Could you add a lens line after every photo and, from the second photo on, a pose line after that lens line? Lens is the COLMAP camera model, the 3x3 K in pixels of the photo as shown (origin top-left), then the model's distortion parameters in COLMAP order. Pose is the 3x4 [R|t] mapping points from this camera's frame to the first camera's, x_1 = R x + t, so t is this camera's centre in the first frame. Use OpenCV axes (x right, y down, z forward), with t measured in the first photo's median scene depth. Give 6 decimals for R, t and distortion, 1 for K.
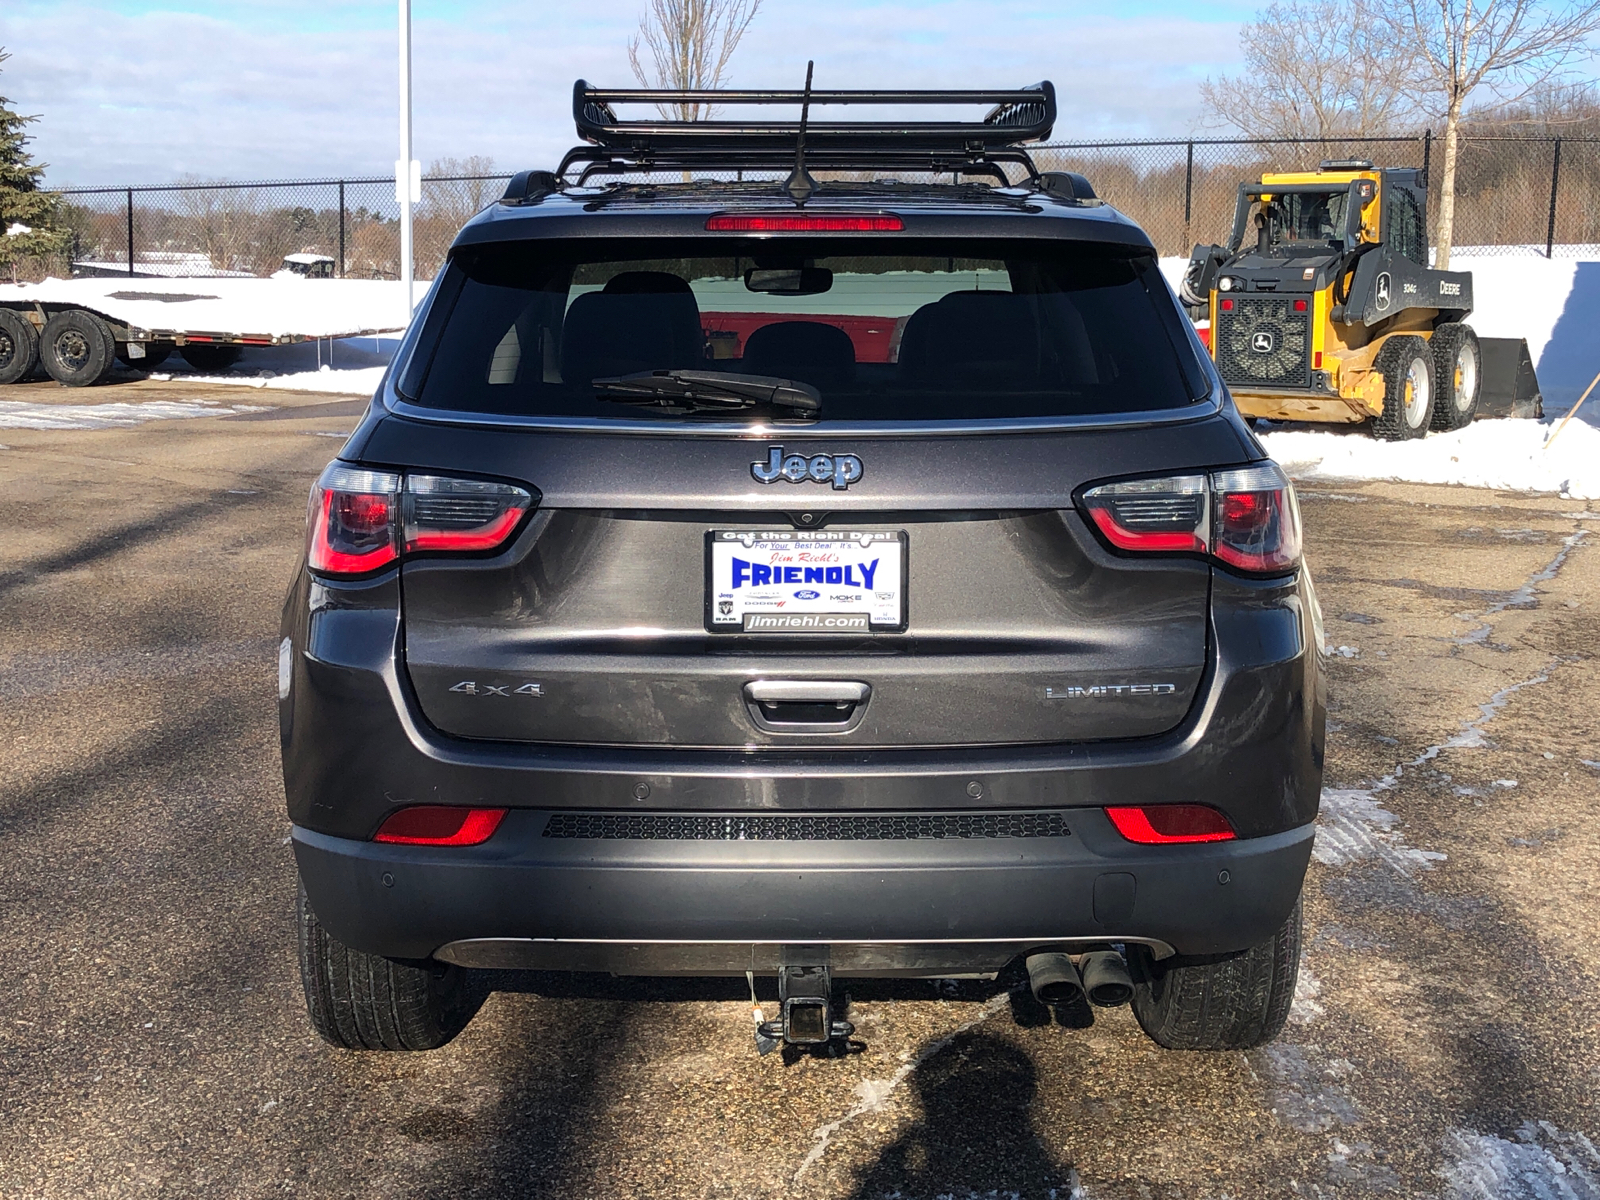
lens RADIAL K [[2127.4, 0, 799.6], [0, 2127.4, 506.7], [0, 0, 1]] dist [0.053325, -0.120839]
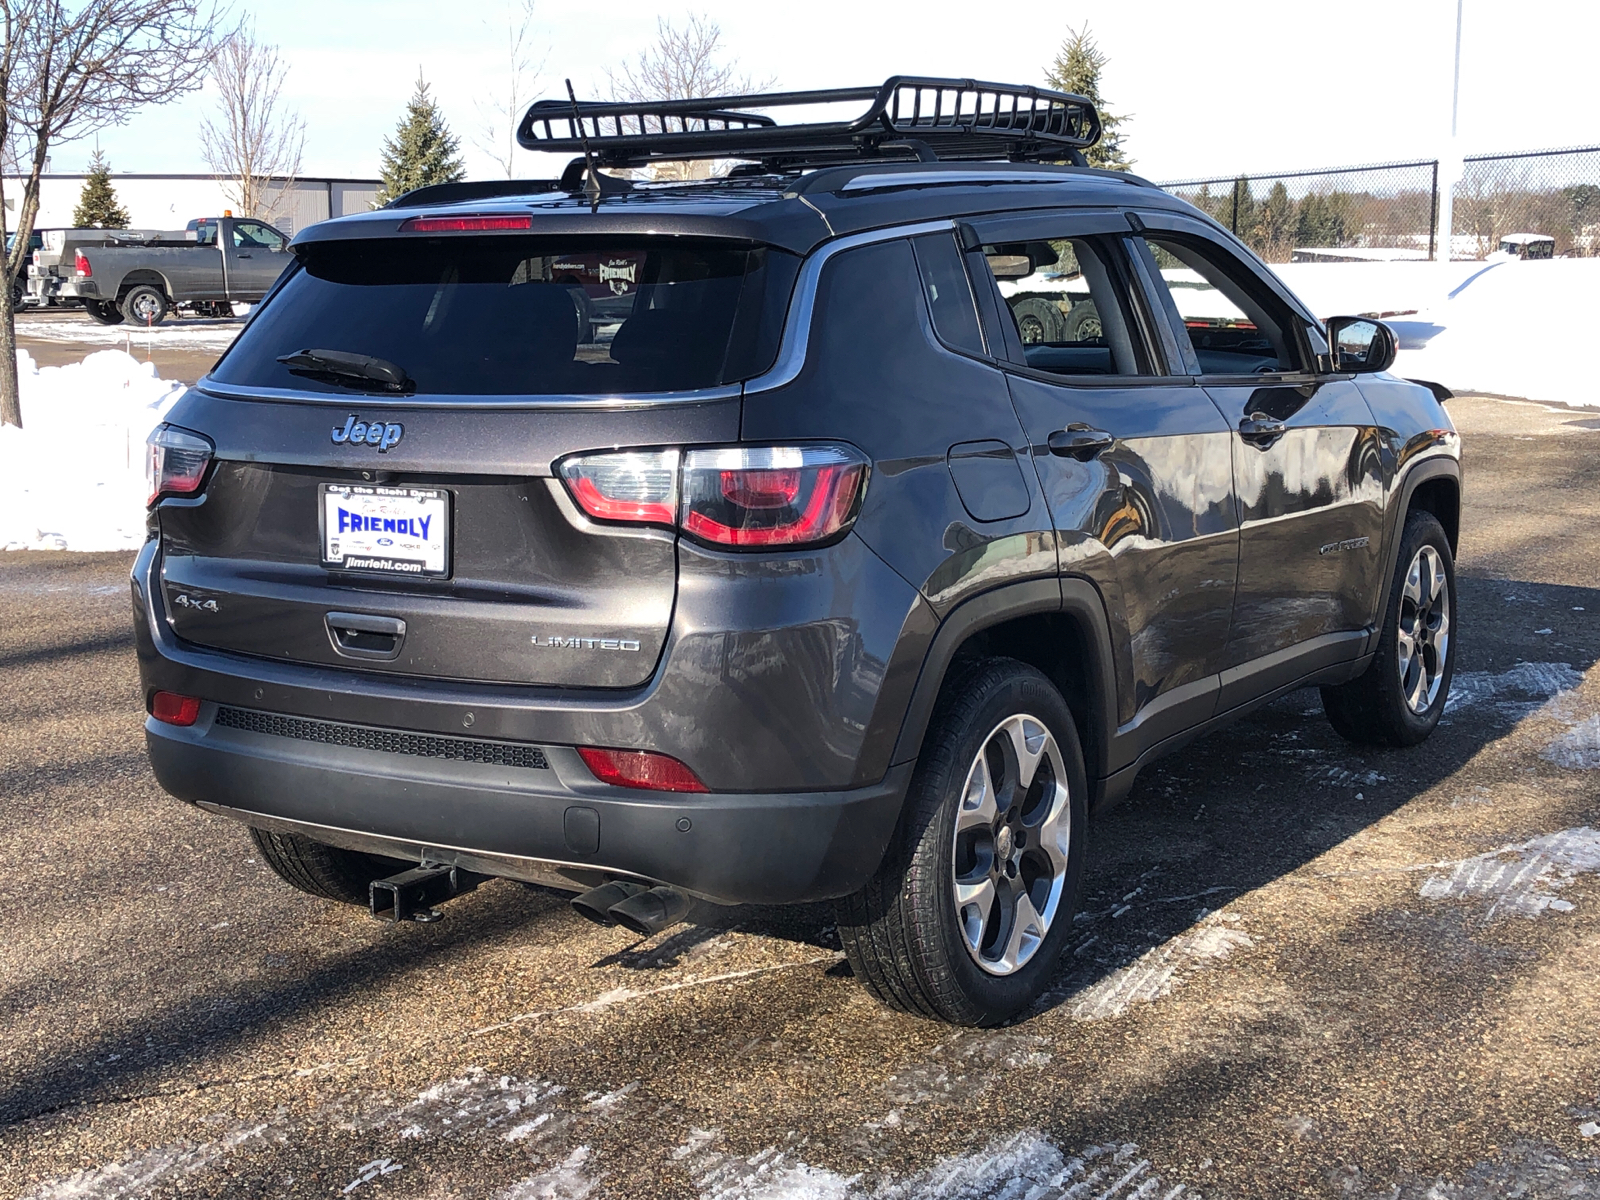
lens RADIAL K [[2107.1, 0, 791.9], [0, 2107.1, 550.6], [0, 0, 1]] dist [0.191993, -0.713983]
pose [[0.839624, 0.057237, -0.540143, 0.823545], [-0.043974, 0.998331, 0.037435, -0.007422], [0.541384, -0.007679, 0.840740, 0.137152]]
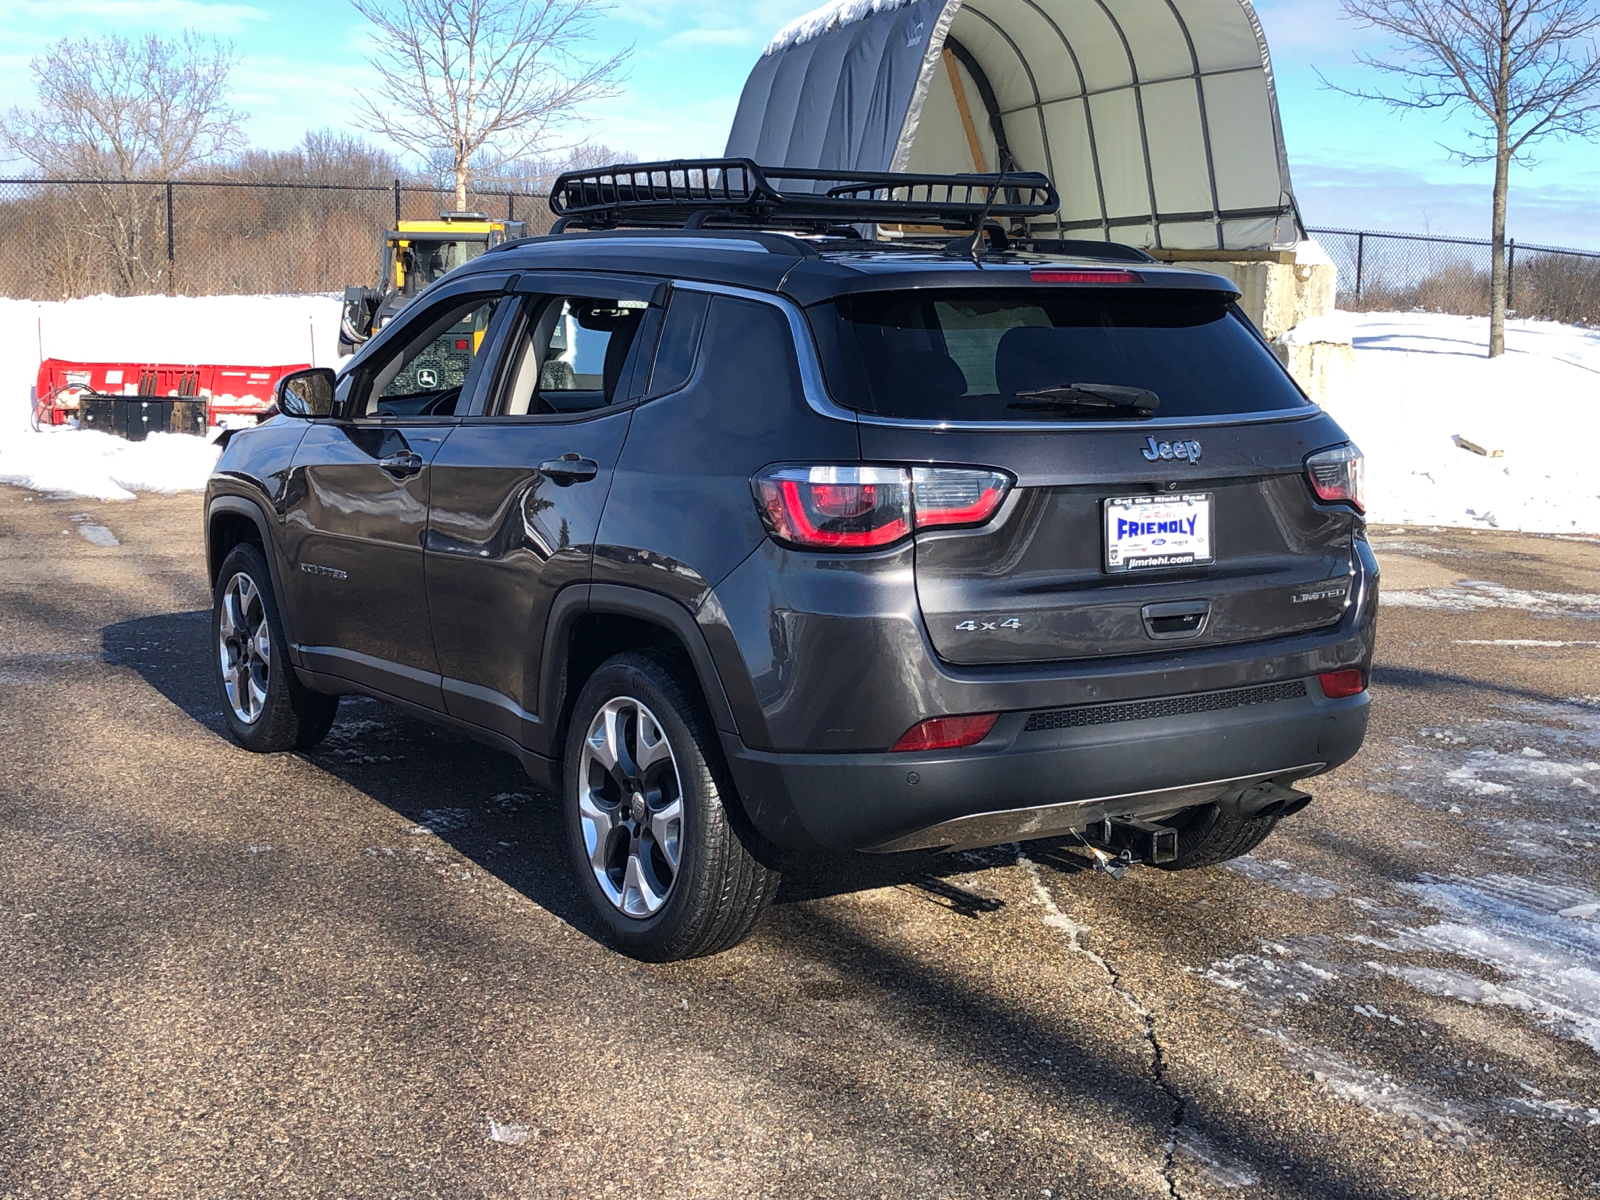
lens RADIAL K [[2107.1, 0, 791.9], [0, 2107.1, 550.6], [0, 0, 1]] dist [0.191993, -0.713983]
pose [[0.847235, -0.056637, 0.528191, -0.937560], [0.055804, 0.998288, 0.017534, 0.009246], [-0.528279, 0.014620, 0.848945, -0.056744]]
